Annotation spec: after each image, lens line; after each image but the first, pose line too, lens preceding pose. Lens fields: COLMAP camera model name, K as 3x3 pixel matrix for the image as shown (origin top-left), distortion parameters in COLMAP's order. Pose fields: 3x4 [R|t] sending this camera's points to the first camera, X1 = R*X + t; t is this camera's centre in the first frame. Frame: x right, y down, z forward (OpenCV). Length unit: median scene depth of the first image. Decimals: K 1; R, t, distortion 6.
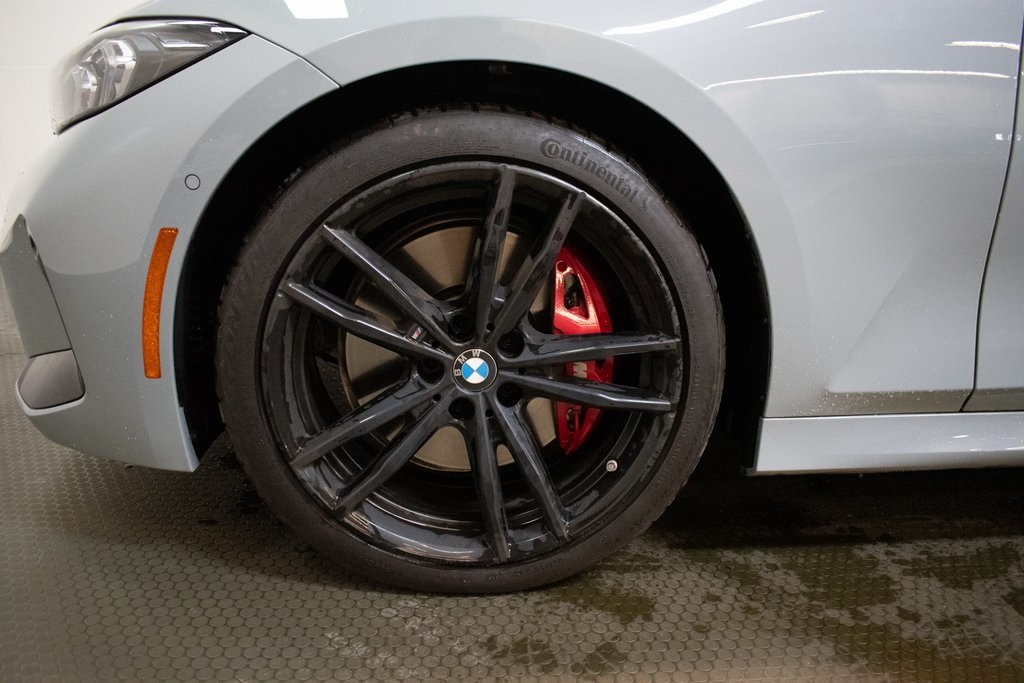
lens RADIAL K [[785.9, 0, 518.7], [0, 785.9, 339.4], [0, 0, 1]] dist [-0.069168, 0.000501]
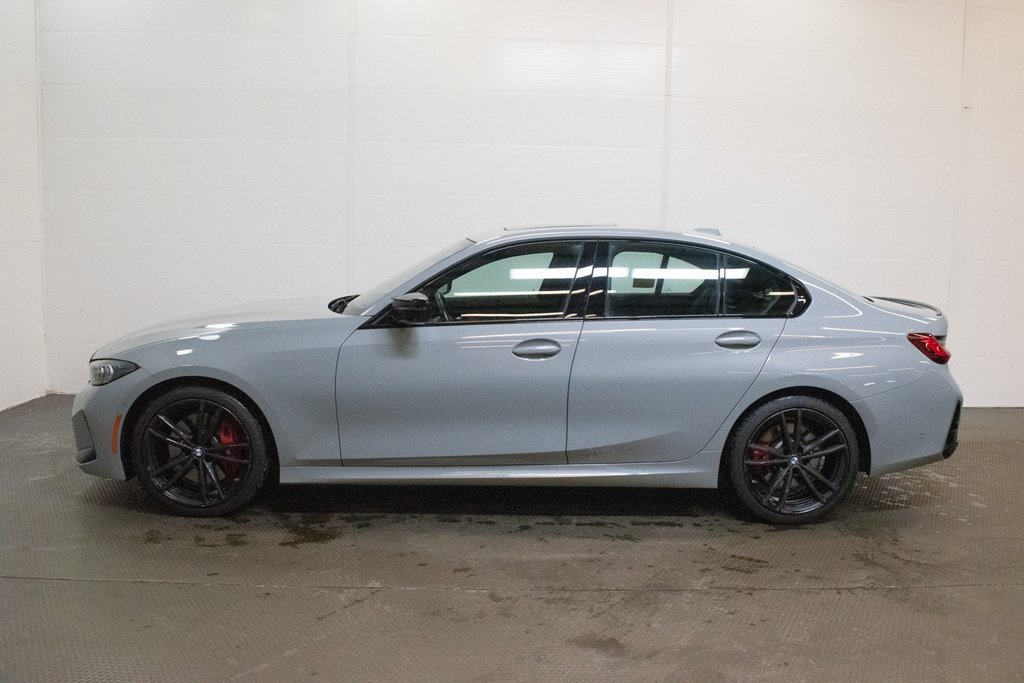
lens RADIAL K [[883.2, 0, 512.0], [0, 883.2, 338.1], [0, 0, 1]] dist [-0.064463, -0.016530]
pose [[0.998322, -0.006269, -0.057563, 1.660893], [-0.001271, 0.991509, -0.130034, 0.040411], [0.057889, 0.129889, 0.989837, -3.068391]]
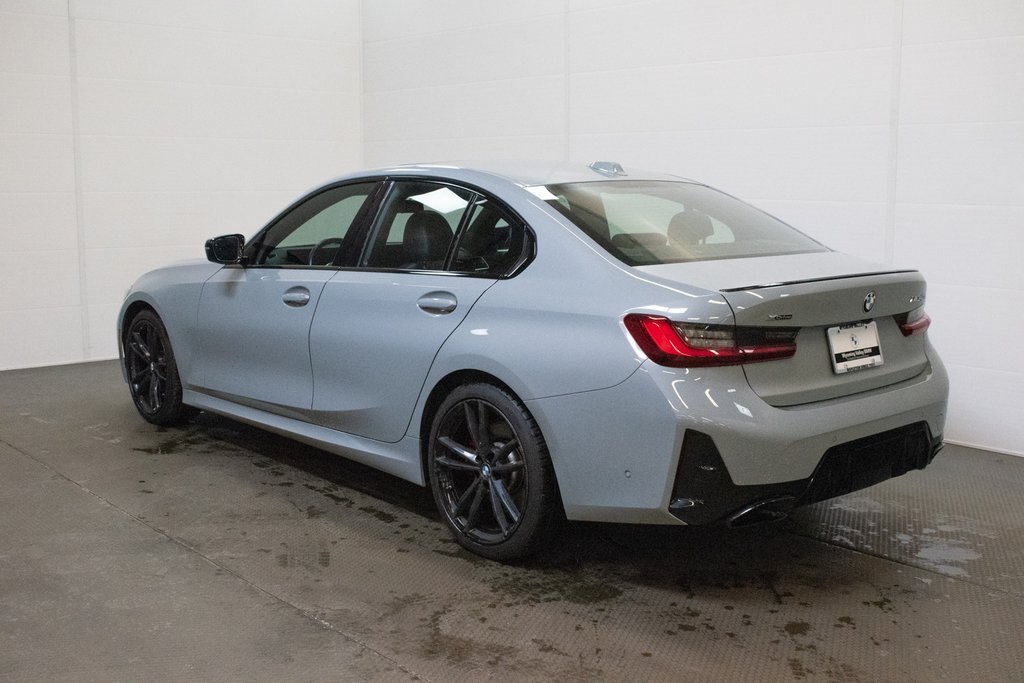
lens RADIAL K [[1130.9, 0, 513.1], [0, 1130.9, 340.4], [0, 0, 1]] dist [-0.106898, 0.000000]
pose [[0.581169, 0.082506, -0.809590, 6.090216], [-0.177762, 0.983693, -0.027359, -0.291258], [0.794130, 0.159815, 0.586358, -1.079317]]
